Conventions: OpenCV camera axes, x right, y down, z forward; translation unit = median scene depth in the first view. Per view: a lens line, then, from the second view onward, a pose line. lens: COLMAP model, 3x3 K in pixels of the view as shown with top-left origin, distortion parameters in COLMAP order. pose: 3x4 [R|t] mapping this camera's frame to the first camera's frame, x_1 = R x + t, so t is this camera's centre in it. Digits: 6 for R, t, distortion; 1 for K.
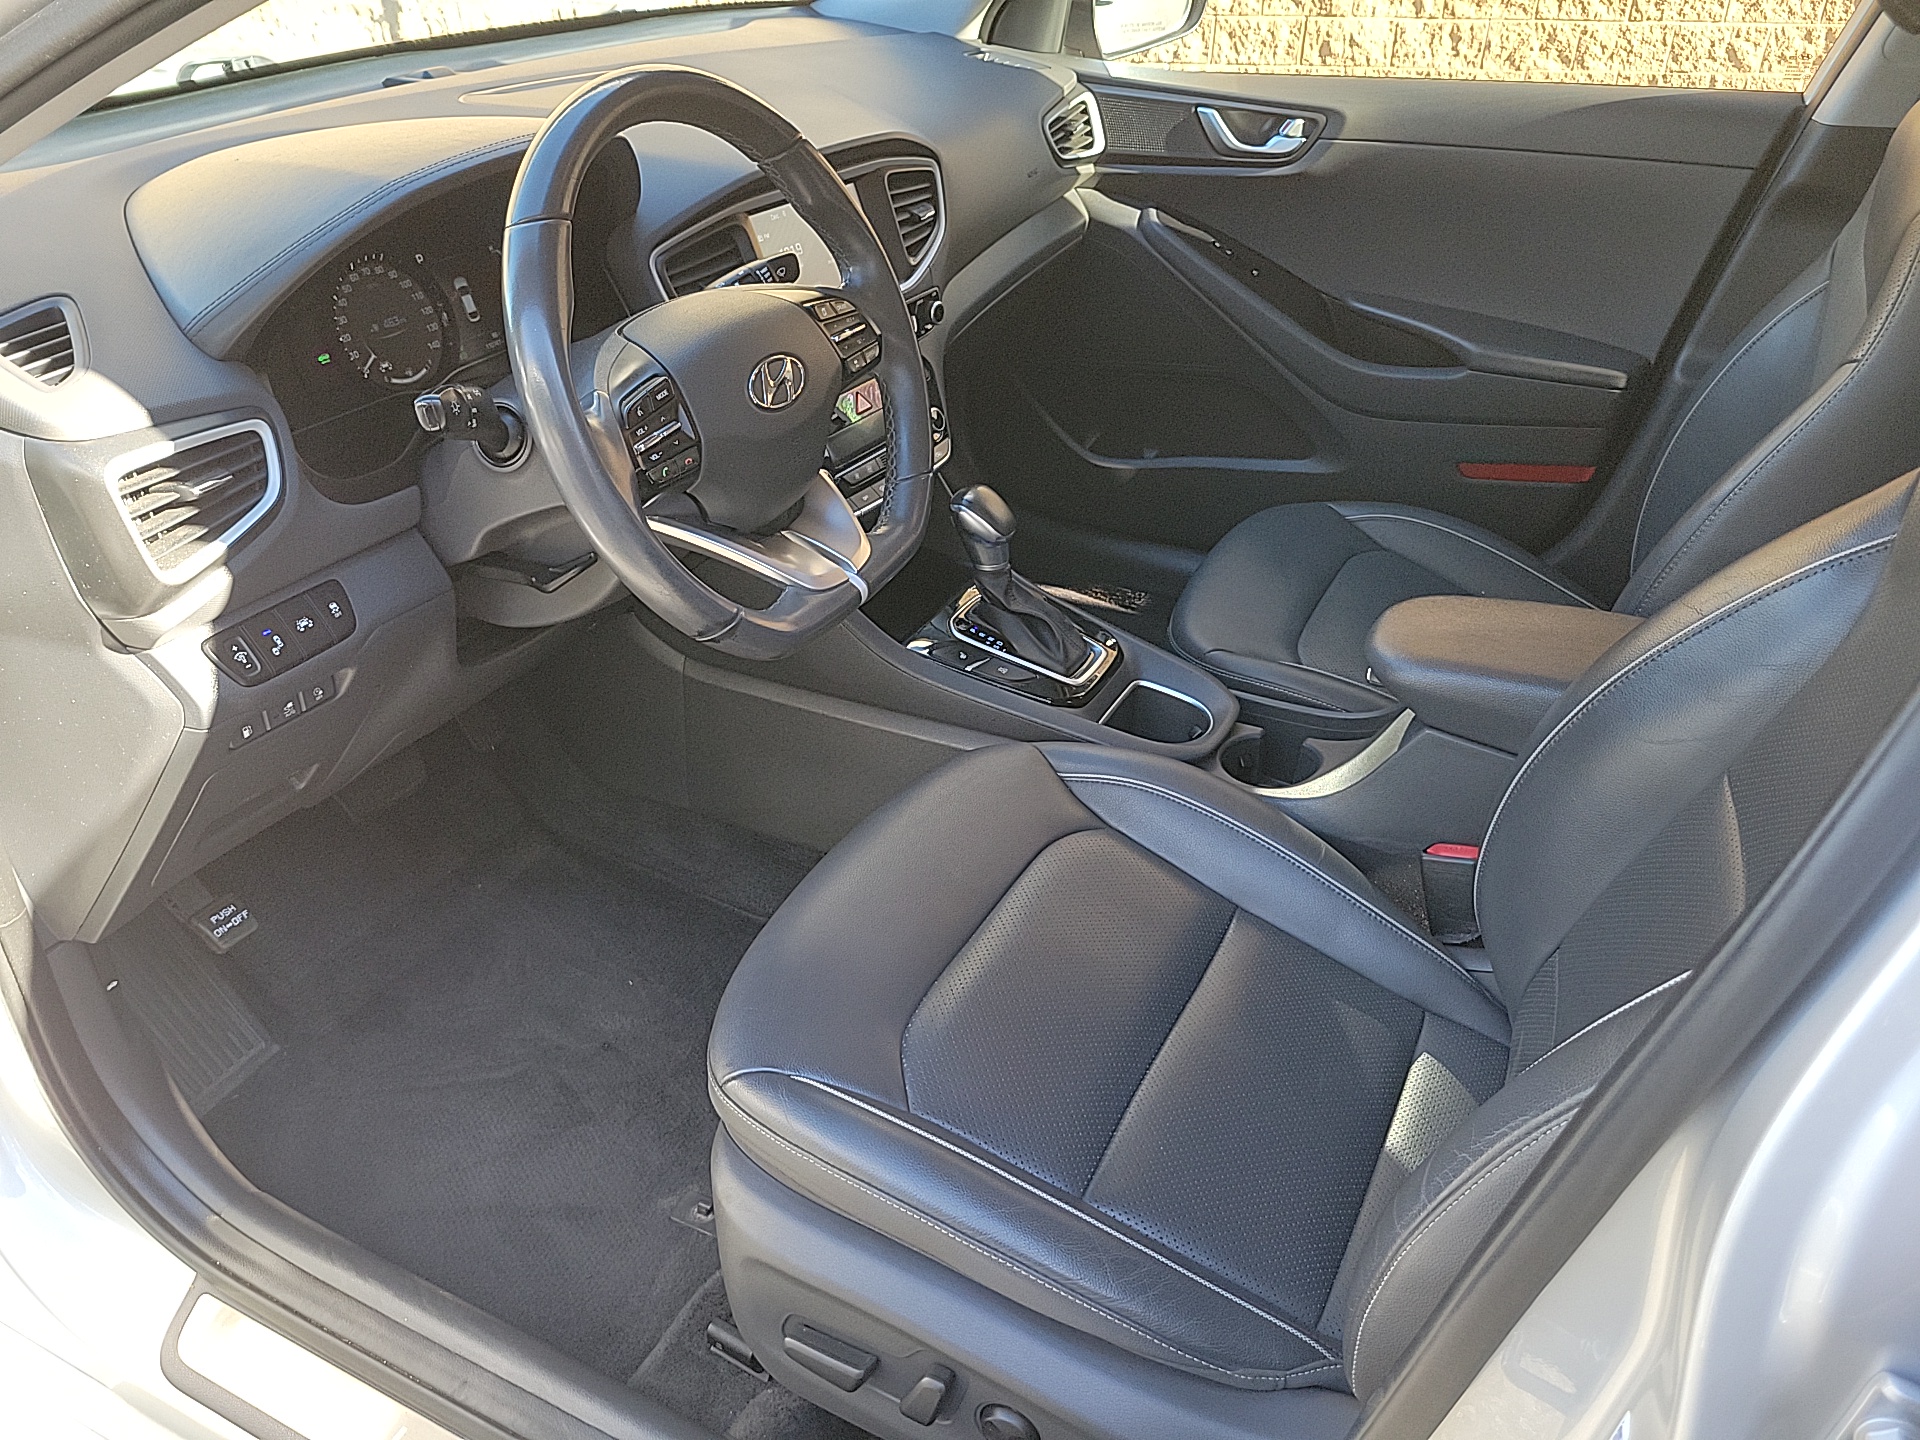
lens RADIAL K [[1486.3, 0, 960.0], [0, 1486.3, 720.0], [0, 0, 1]] dist [0.020887, -0.005666]
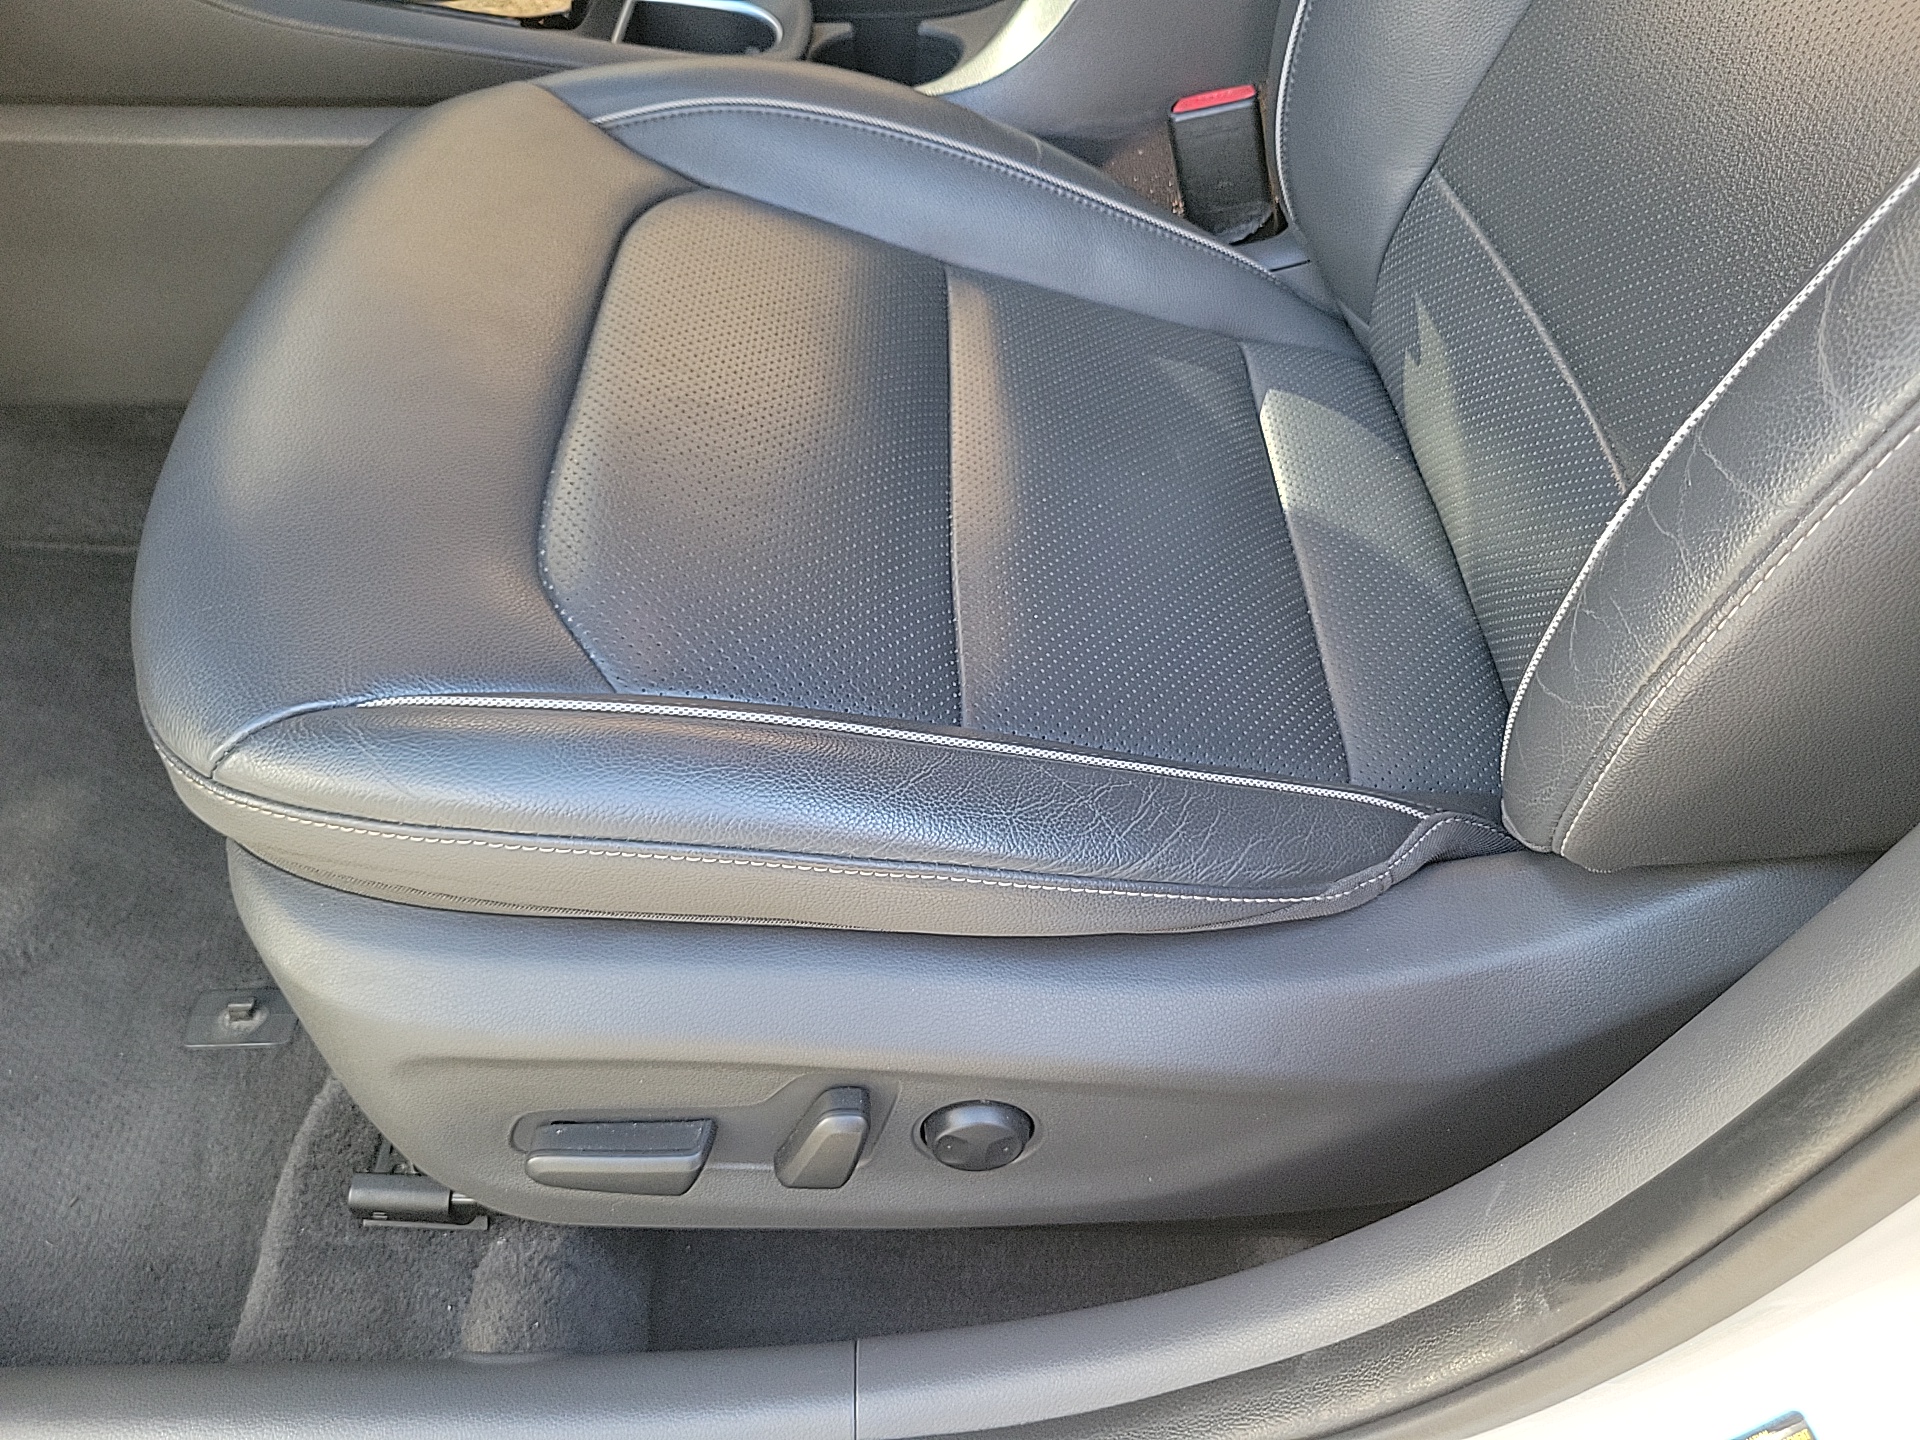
lens RADIAL K [[1436.5, 0, 960.0], [0, 1436.5, 720.0], [0, 0, 1]] dist [-0.004730, 0.000761]
pose [[0.872660, -0.333983, 0.356259, -0.073605], [0.229765, 0.924568, 0.303944, 0.098810], [-0.430898, -0.183384, 0.883571, 0.339834]]
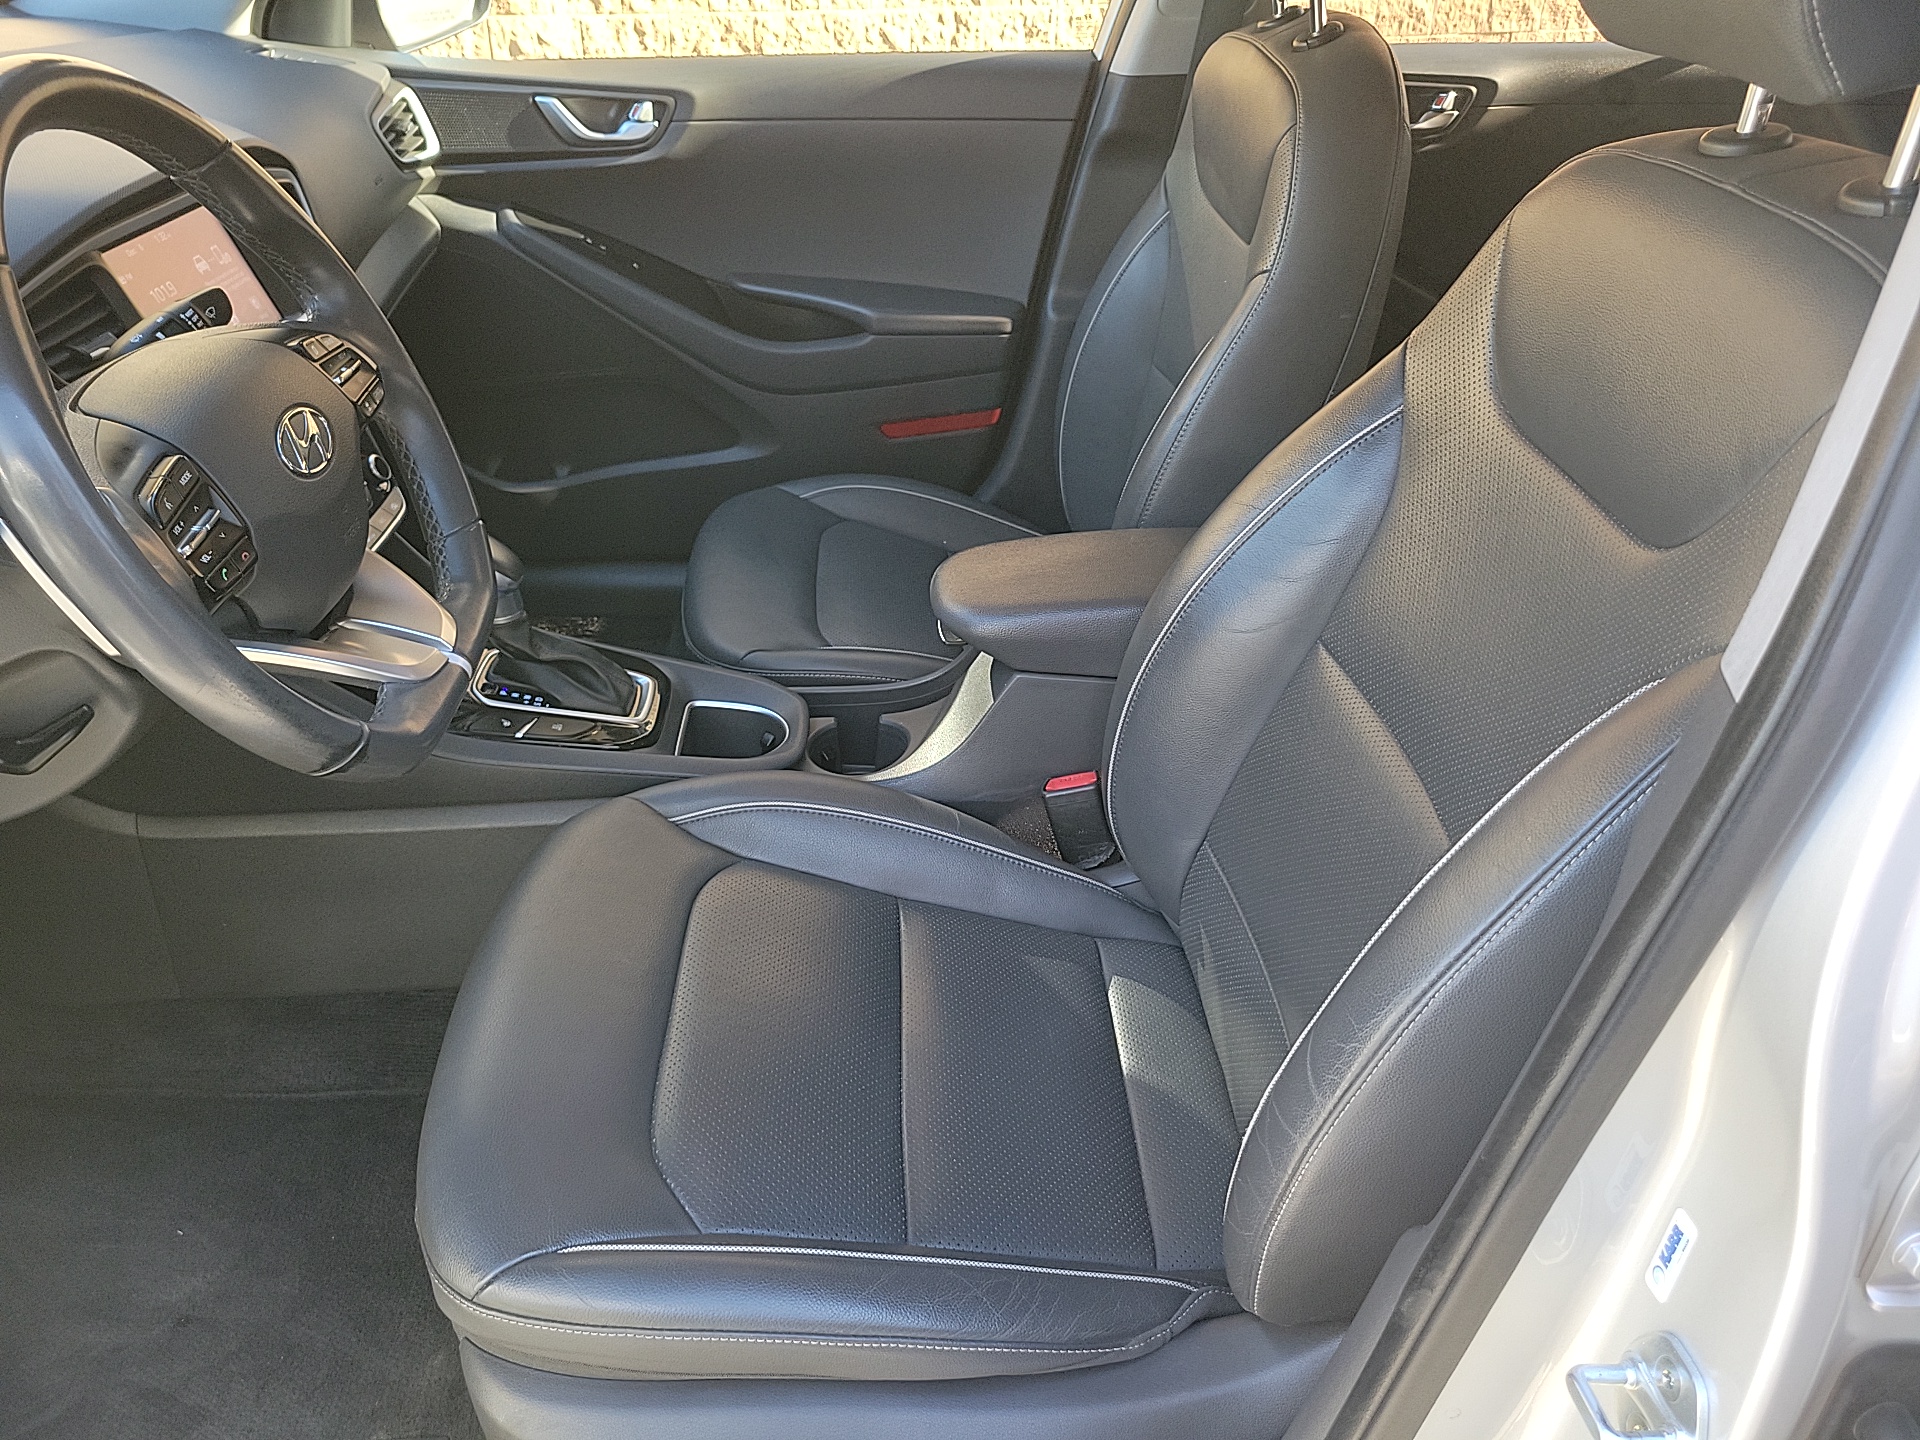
lens RADIAL K [[1470.8, 0, 971.5], [0, 1470.8, 715.9], [0, 0, 1]] dist [0.025807, -0.020711]
pose [[0.856707, -0.250919, 0.450659, -0.141611], [0.251850, 0.965962, 0.059062, -0.027231], [-0.450139, 0.062899, 0.890740, 0.093013]]
